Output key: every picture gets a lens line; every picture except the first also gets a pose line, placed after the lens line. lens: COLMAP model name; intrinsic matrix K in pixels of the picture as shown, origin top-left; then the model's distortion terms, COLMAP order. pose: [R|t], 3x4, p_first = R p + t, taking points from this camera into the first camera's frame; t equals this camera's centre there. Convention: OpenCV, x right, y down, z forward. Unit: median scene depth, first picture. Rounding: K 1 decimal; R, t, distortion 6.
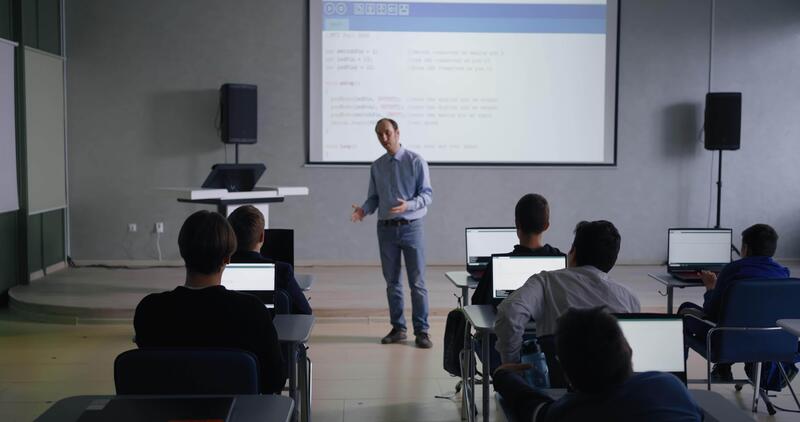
lens RADIAL K [[854.2, 0, 400.0], [0, 854.2, 211.0], [0, 0, 1]] dist [-0.006712, -0.004426]
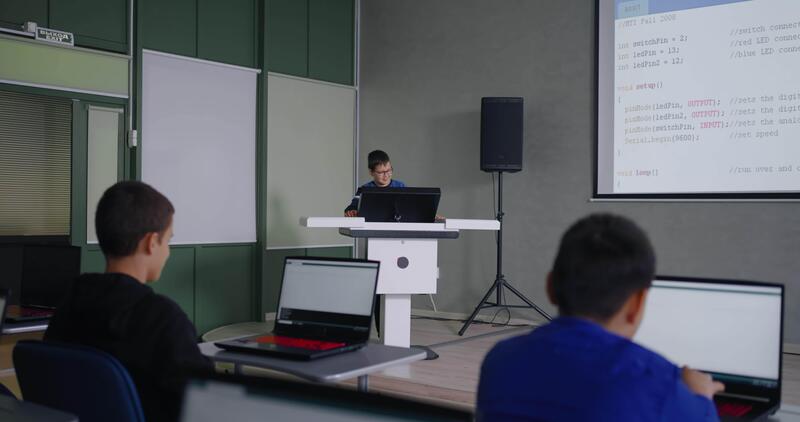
lens RADIAL K [[854.2, 0, 400.0], [0, 854.2, 211.0], [0, 0, 1]] dist [-0.006712, -0.004426]
pose [[0.745916, 0.000354, -0.666040, 0.266582], [-0.052425, 0.996928, -0.058183, 0.009811], [0.663973, 0.078317, 0.743644, 0.329327]]
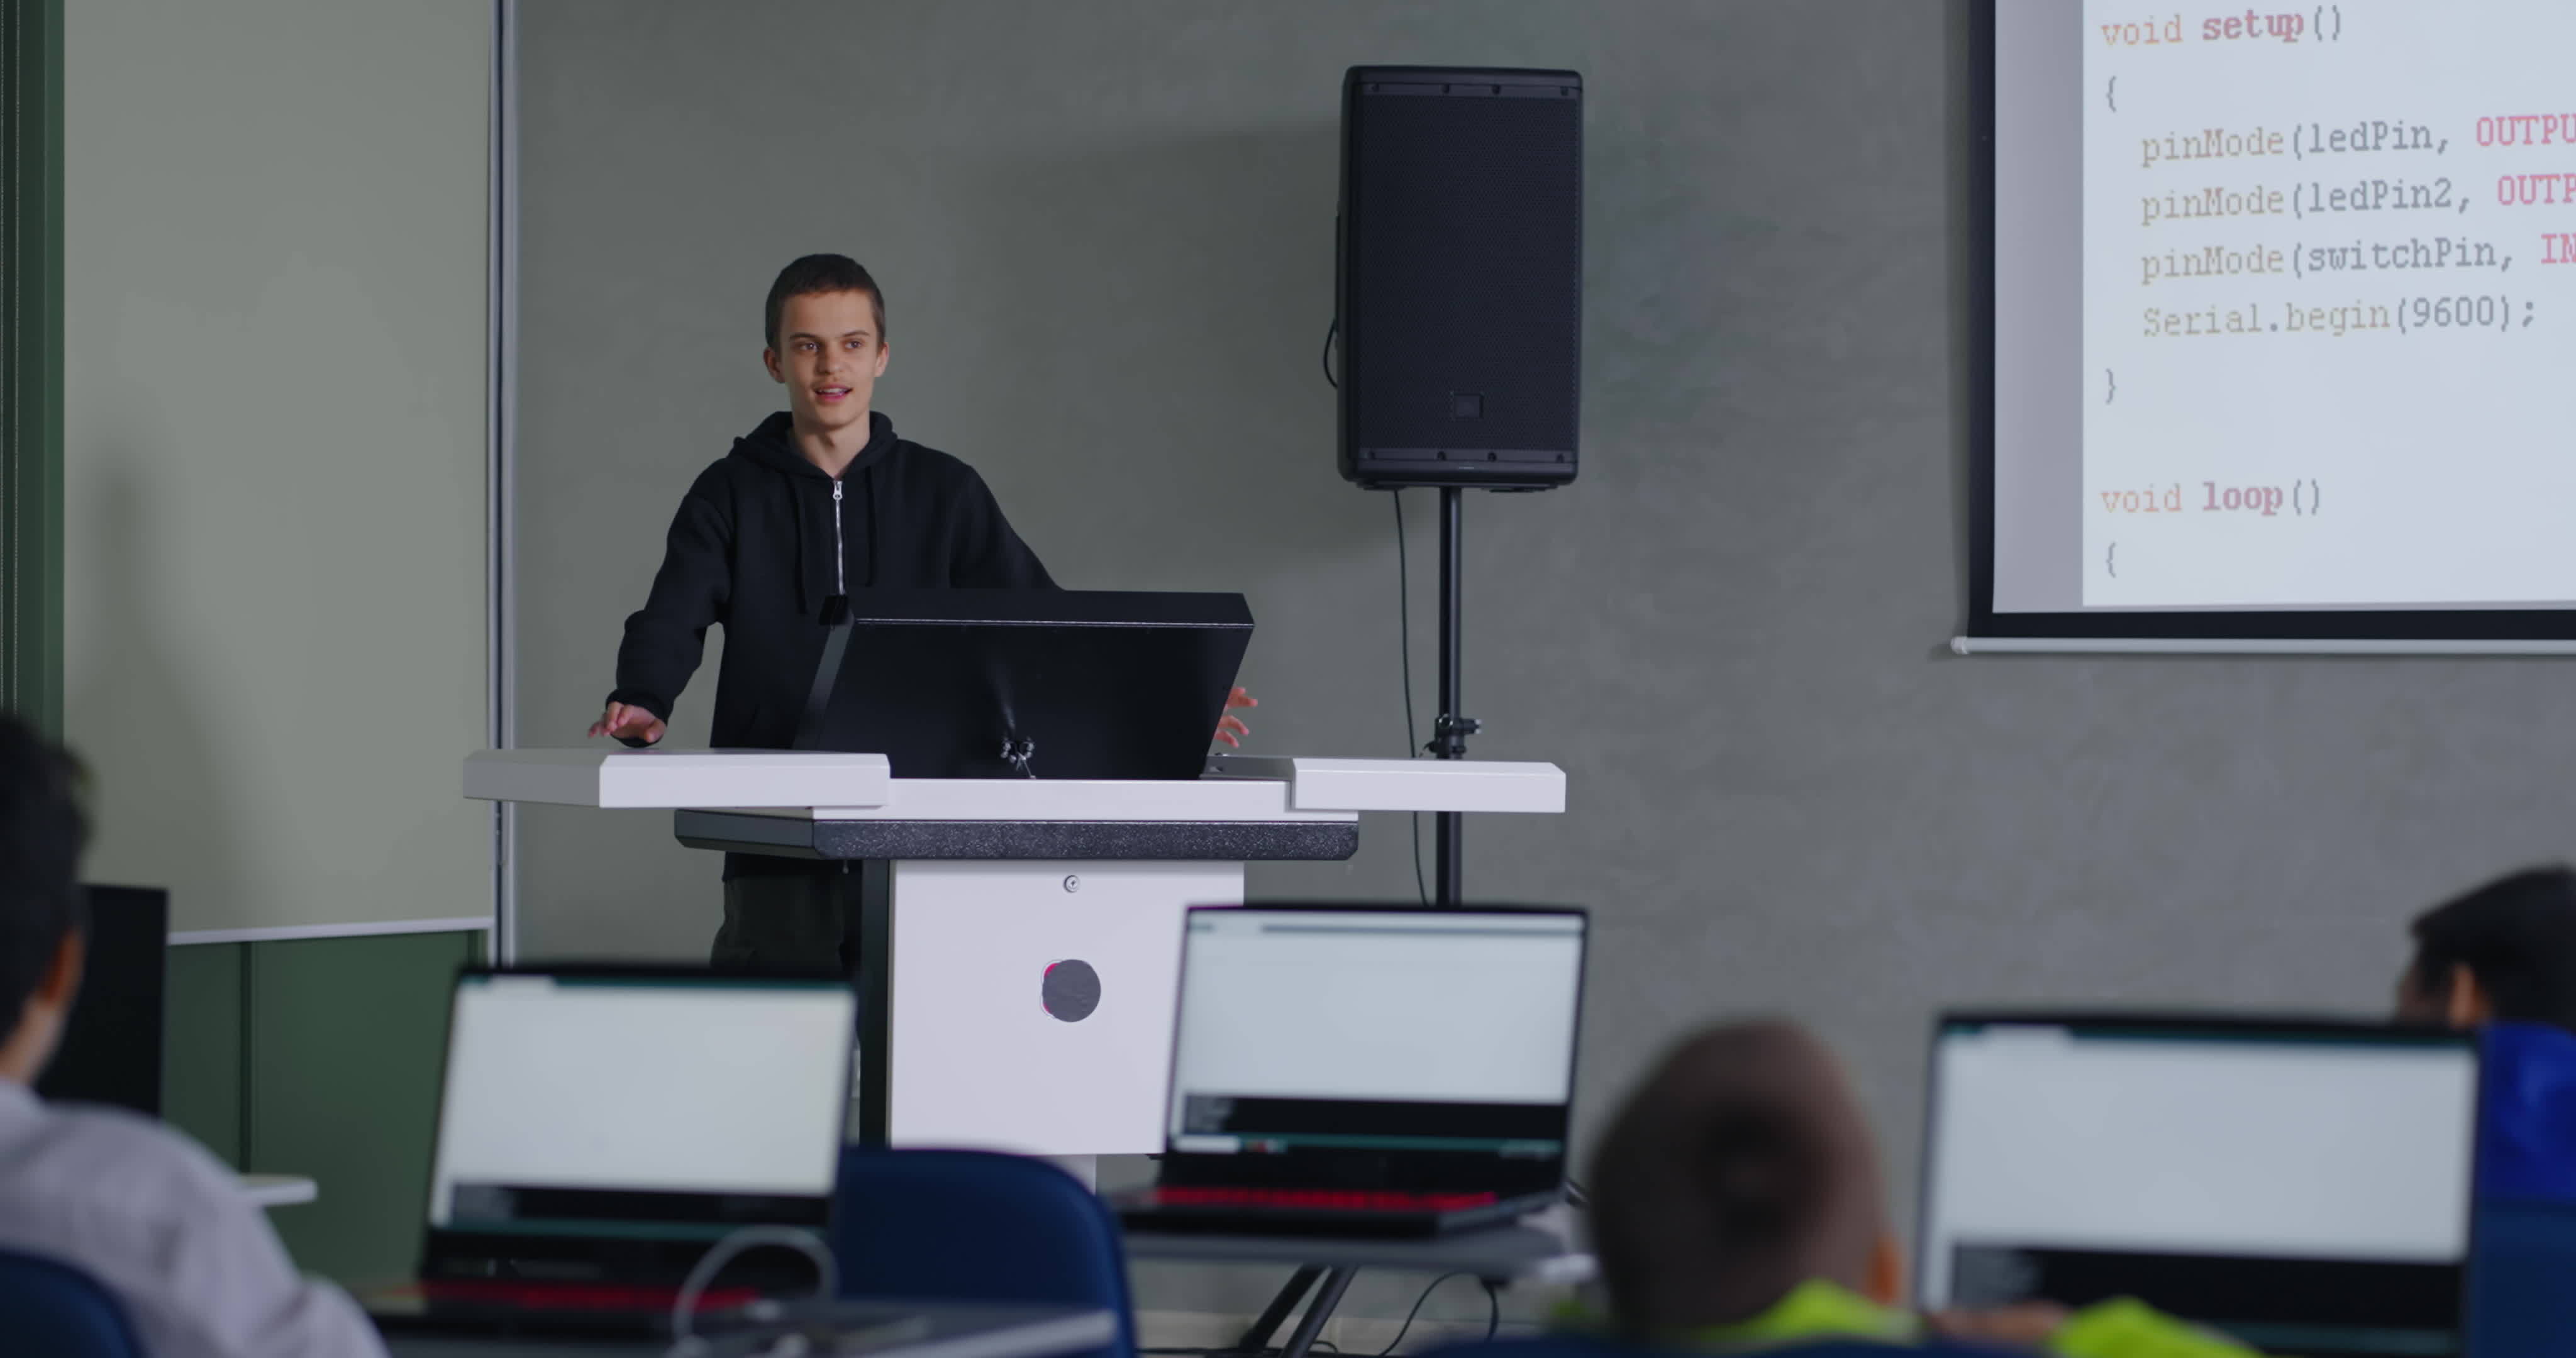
lens RADIAL K [[7369.1, 0, 1288.0], [0, 7369.1, 679.0], [0, 0, 1]] dist [-0.000152, -0.372063]
pose [[0.859758, -0.005055, -0.510677, 0.396699], [-0.034172, 0.997141, -0.067402, 0.035214], [0.509558, 0.075400, 0.857126, -0.056662]]
